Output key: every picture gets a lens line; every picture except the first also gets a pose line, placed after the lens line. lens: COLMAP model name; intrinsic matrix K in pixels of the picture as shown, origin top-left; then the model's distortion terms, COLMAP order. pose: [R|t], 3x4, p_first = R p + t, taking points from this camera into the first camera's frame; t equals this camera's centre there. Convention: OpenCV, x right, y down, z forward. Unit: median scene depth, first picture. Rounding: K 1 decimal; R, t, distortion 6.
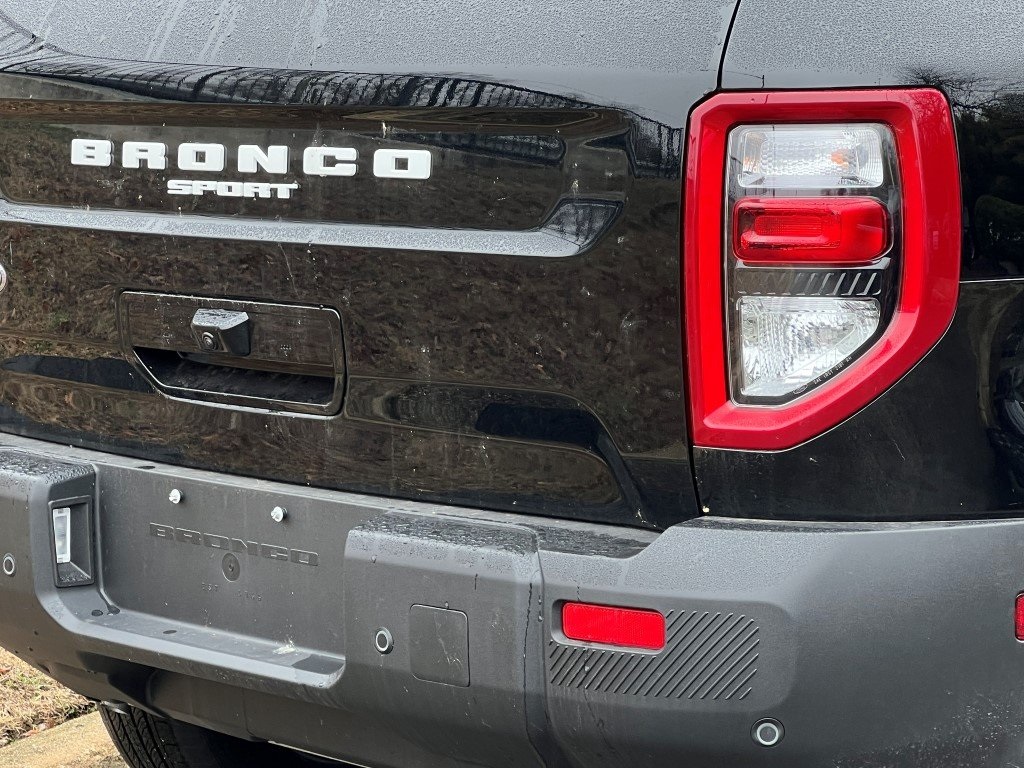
lens RADIAL K [[3055.4, 0, 512.0], [0, 3055.4, 384.0], [0, 0, 1]] dist [-0.081483, 0.057098]
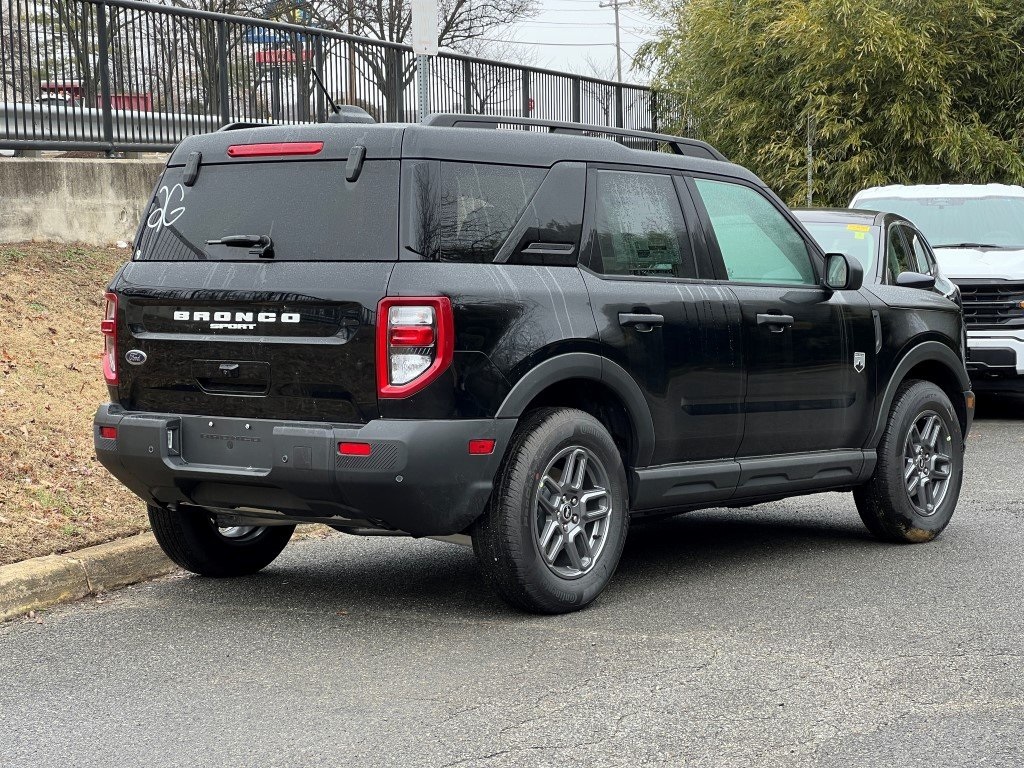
lens RADIAL K [[2300.2, 0, 512.0], [0, 2300.2, 384.0], [0, 0, 1]] dist [-0.327580, 0.149527]
pose [[0.988998, 0.010809, 0.147536, -0.162526], [-0.000357, 0.997498, -0.070691, 0.174489], [-0.147931, 0.069861, 0.986527, -1.484178]]
